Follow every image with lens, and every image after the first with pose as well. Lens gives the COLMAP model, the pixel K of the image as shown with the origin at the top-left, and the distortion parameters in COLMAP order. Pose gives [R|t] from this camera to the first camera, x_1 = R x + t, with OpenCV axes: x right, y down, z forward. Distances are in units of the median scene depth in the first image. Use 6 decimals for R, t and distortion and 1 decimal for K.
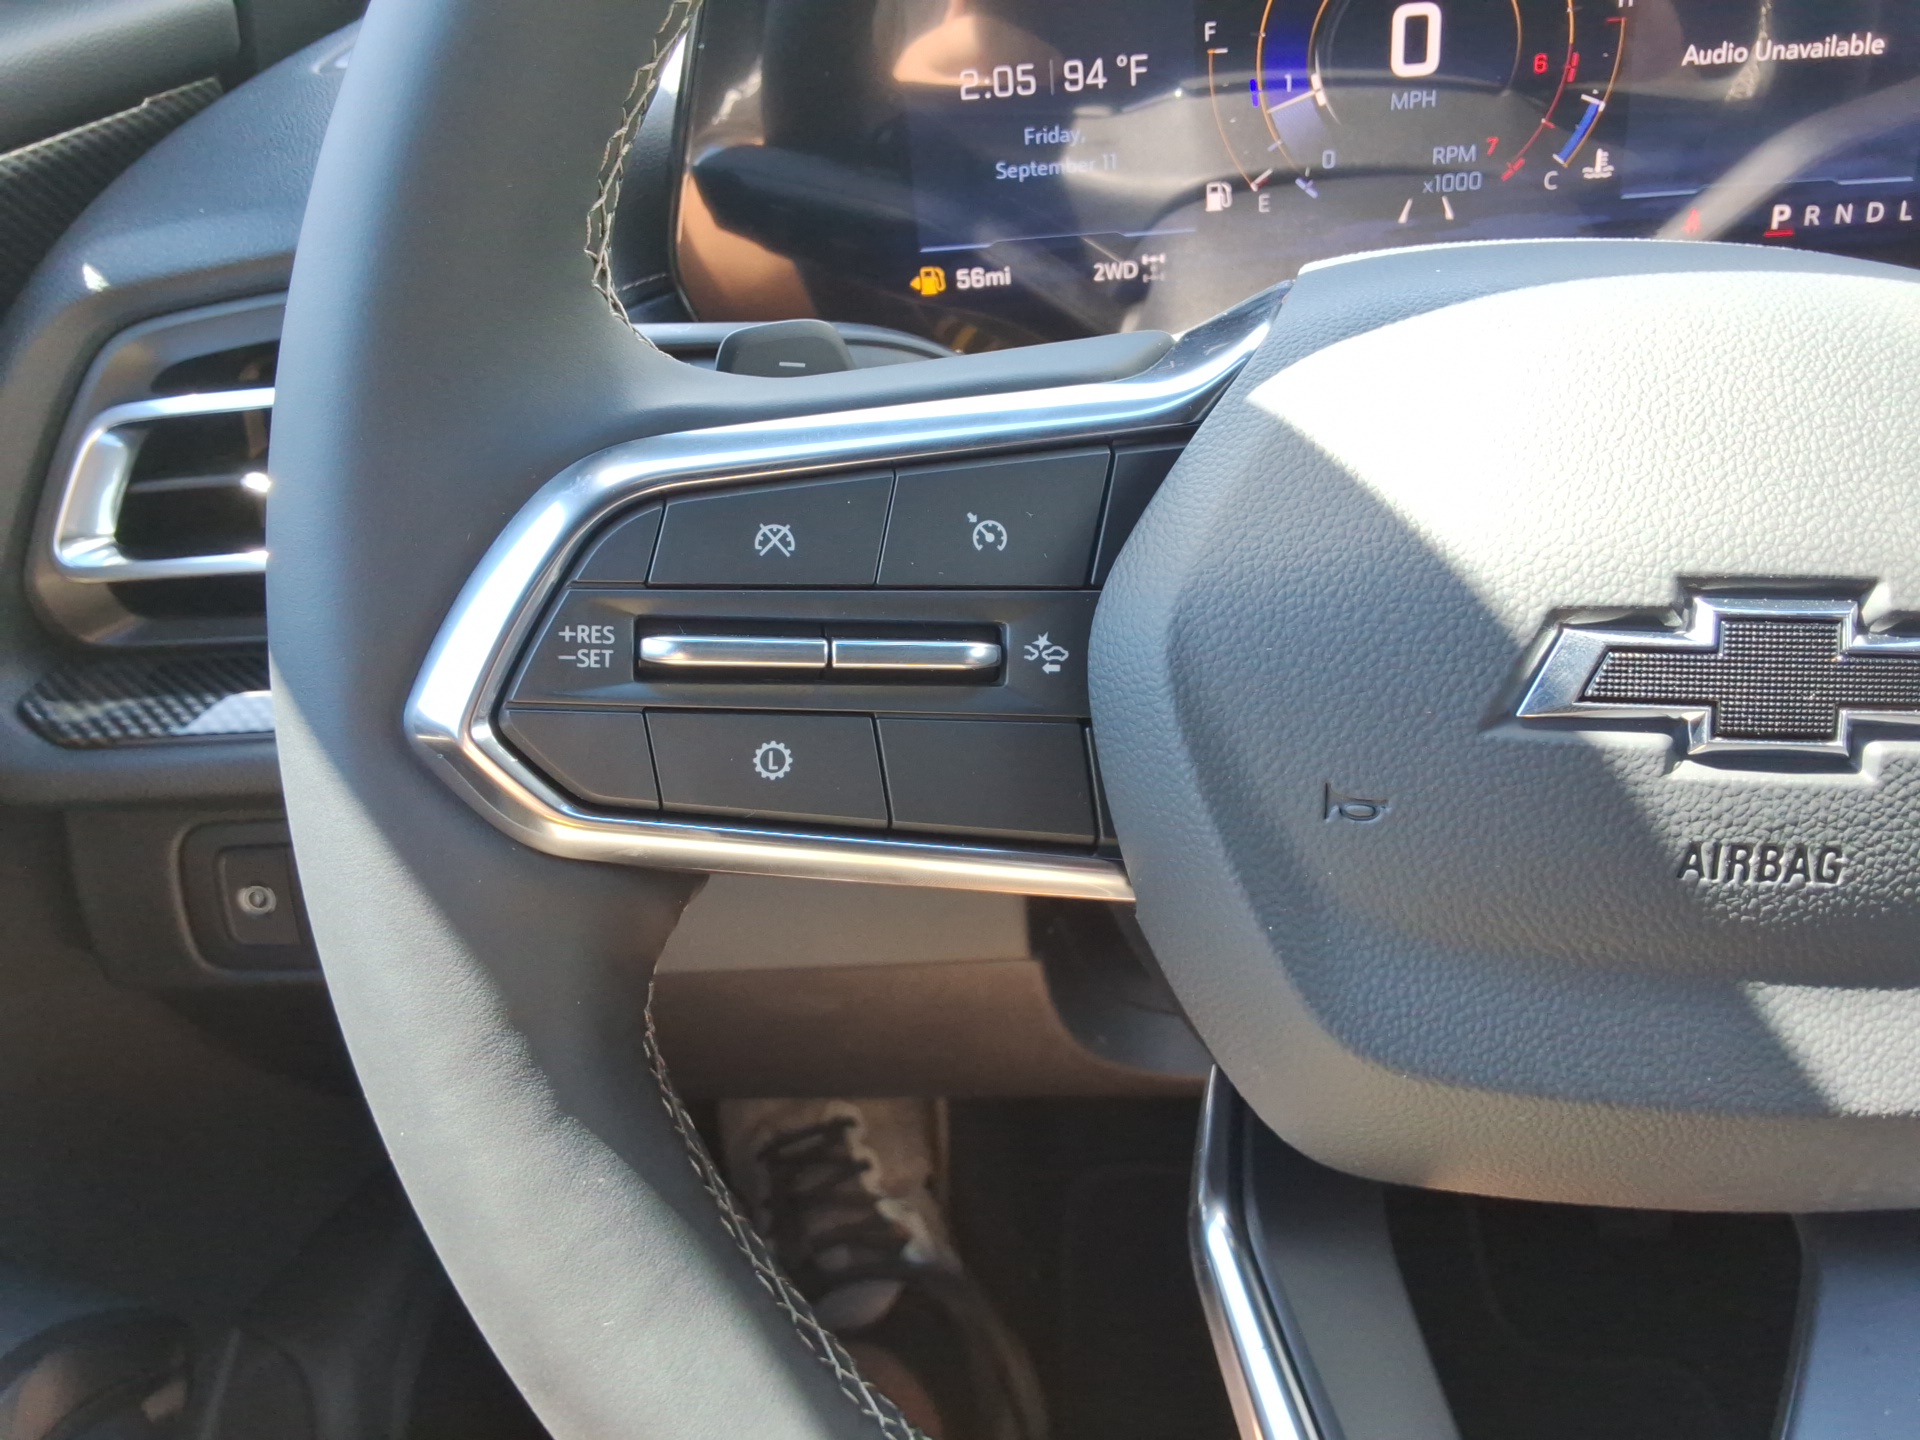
lens RADIAL K [[1543.1, 0, 969.2], [0, 1543.1, 703.7], [0, 0, 1]] dist [0.147274, -0.242801]
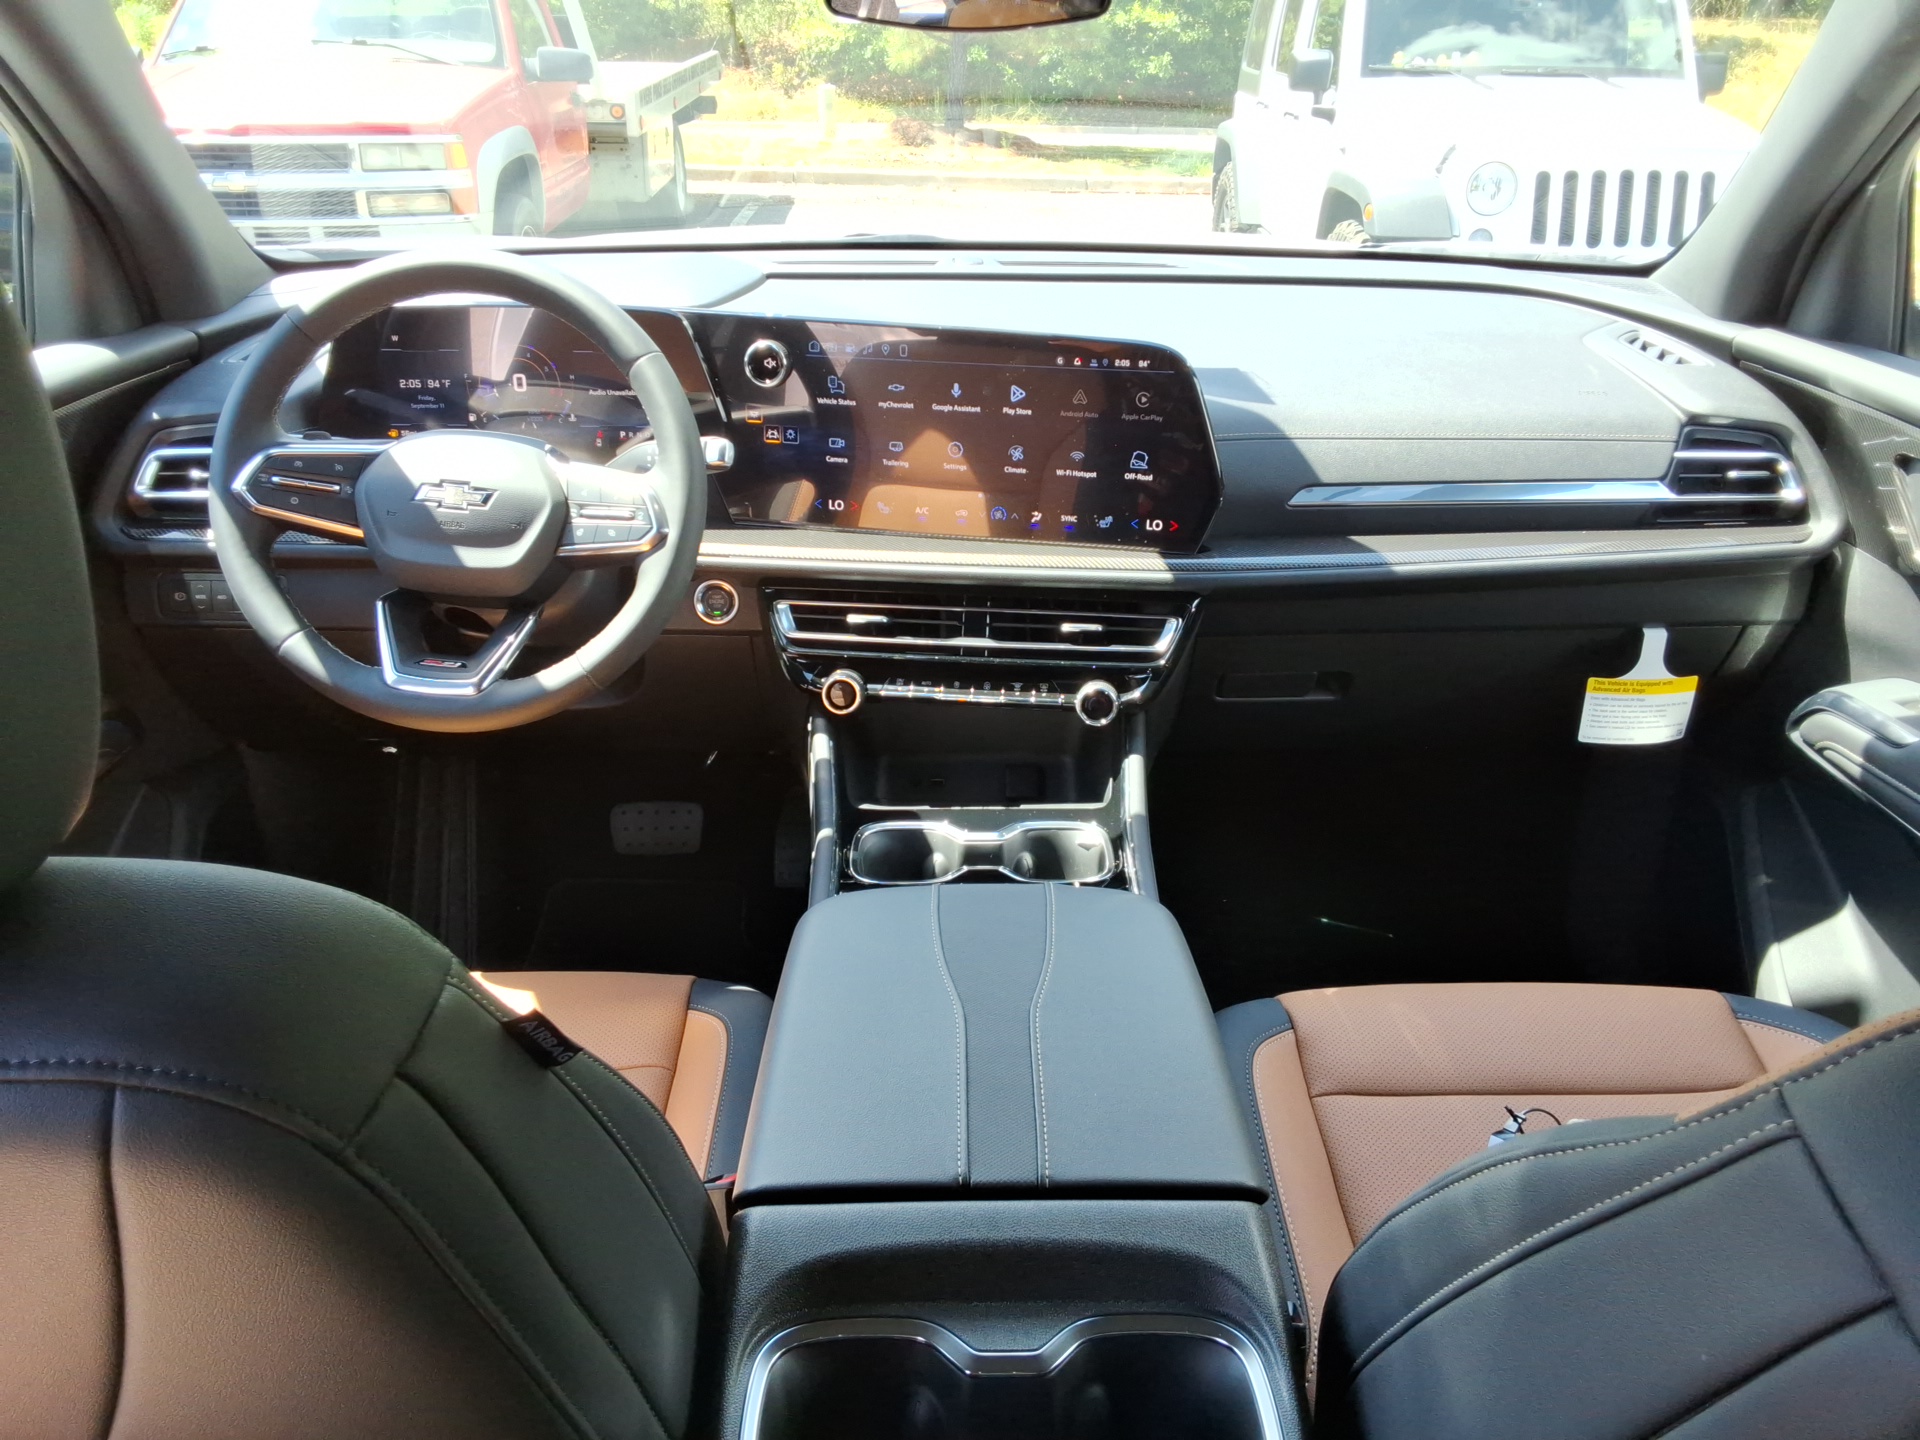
lens RADIAL K [[1575.3, 0, 959.1], [0, 1575.3, 707.4], [0, 0, 1]] dist [0.056182, -0.091399]
pose [[0.994366, 0.058147, 0.088630, 1.907082], [-0.046978, 0.991260, -0.123273, 1.445227], [-0.095023, 0.118414, 0.988407, -5.157575]]
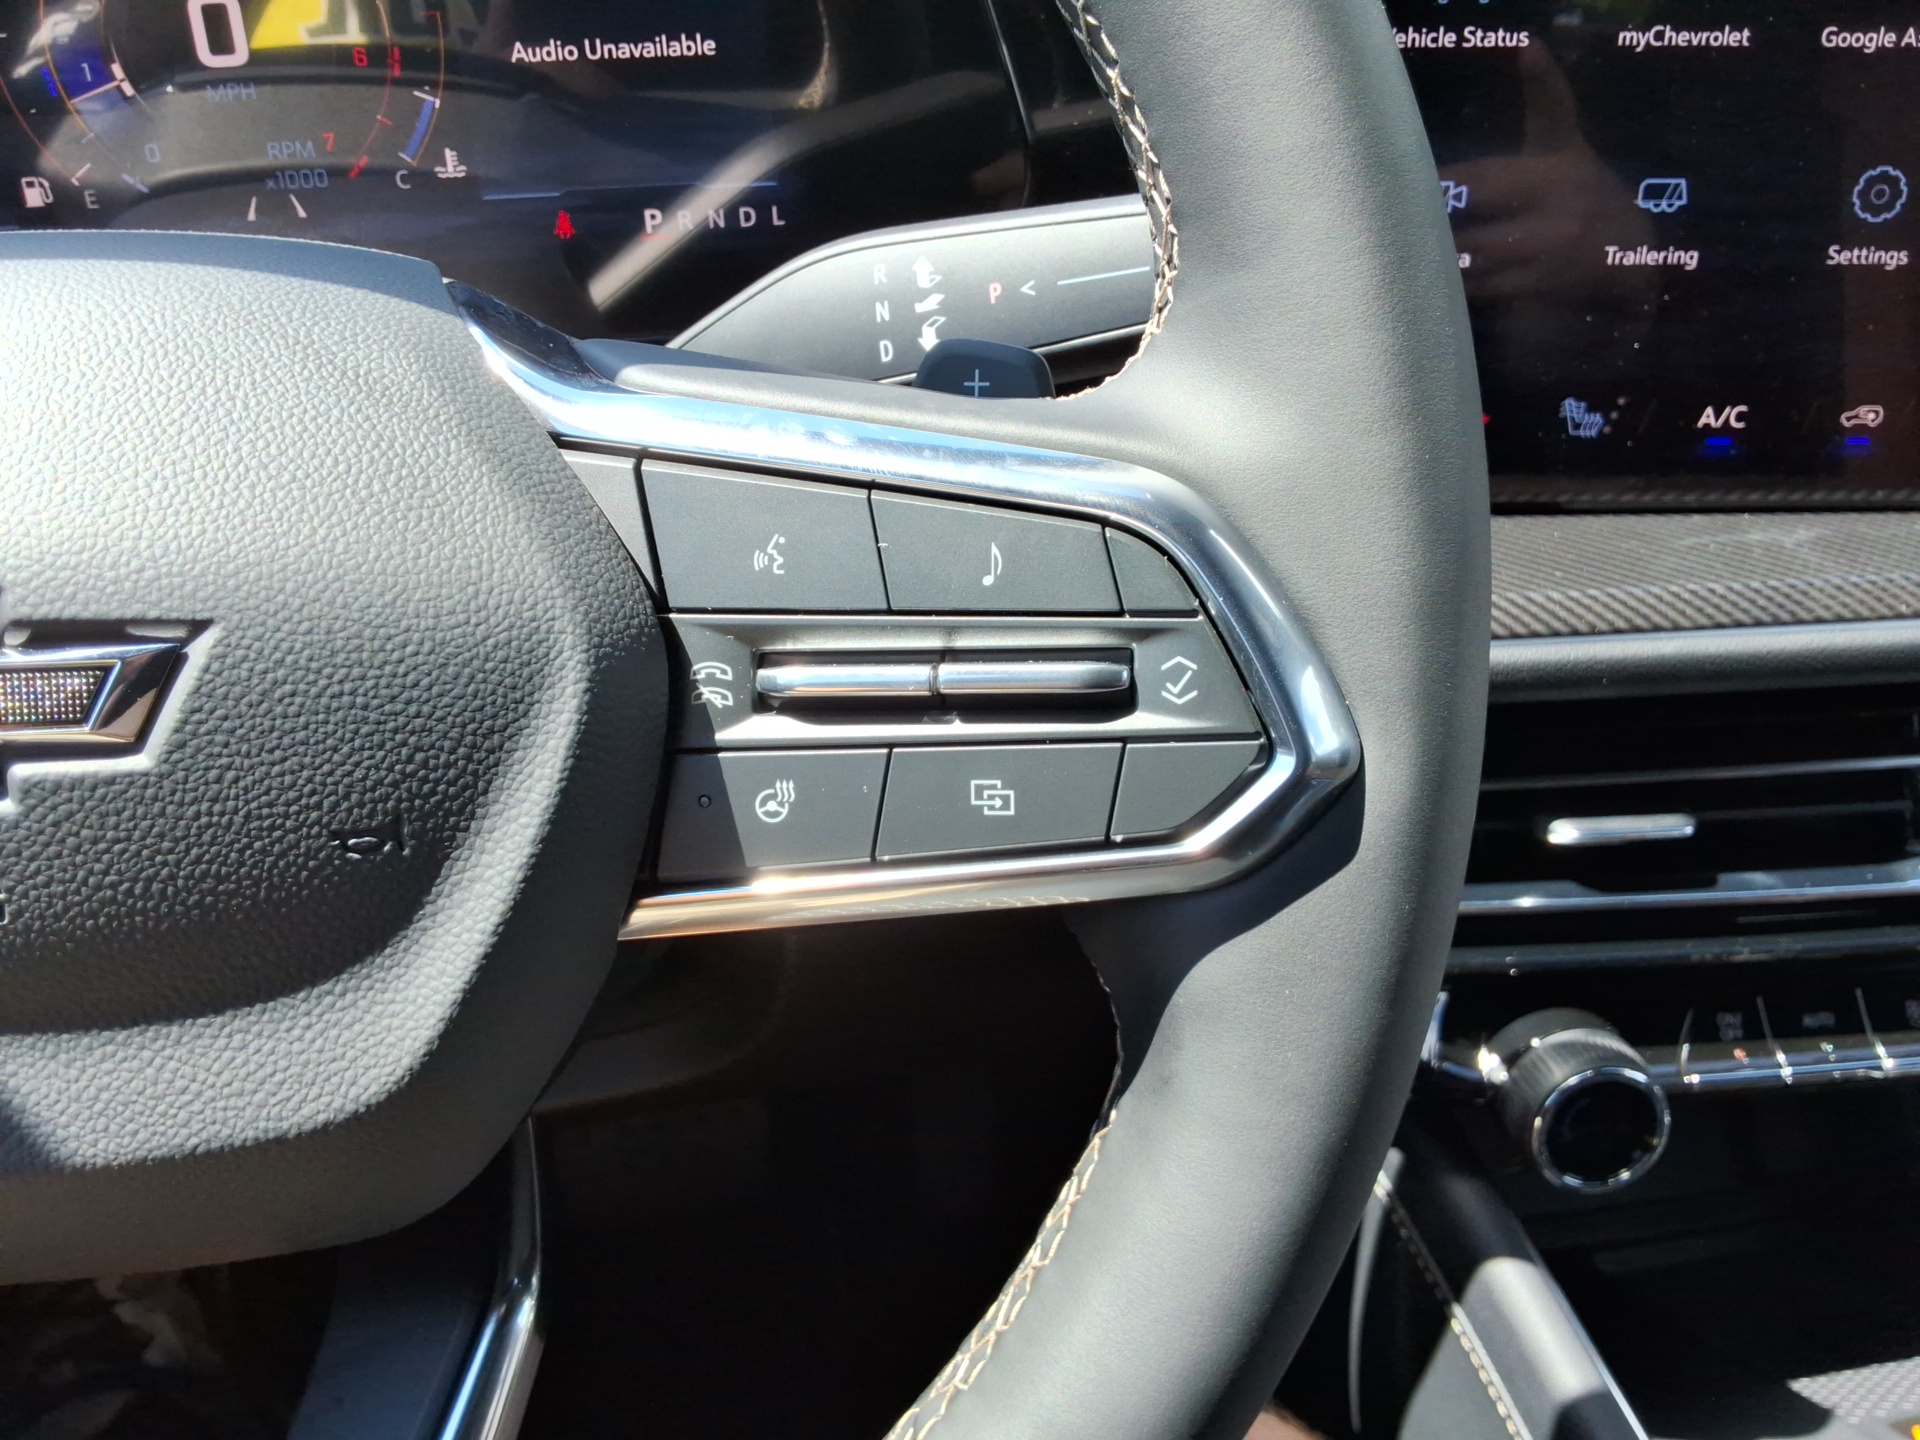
lens RADIAL K [[1544.6, 0, 960.6], [0, 1544.6, 713.8], [0, 0, 1]] dist [0.140528, -0.252632]
pose [[0.969361, -0.064475, 0.237027, 0.830271], [0.066263, 0.997802, 0.000423, 0.028483], [-0.236533, 0.015296, 0.971503, -0.015355]]
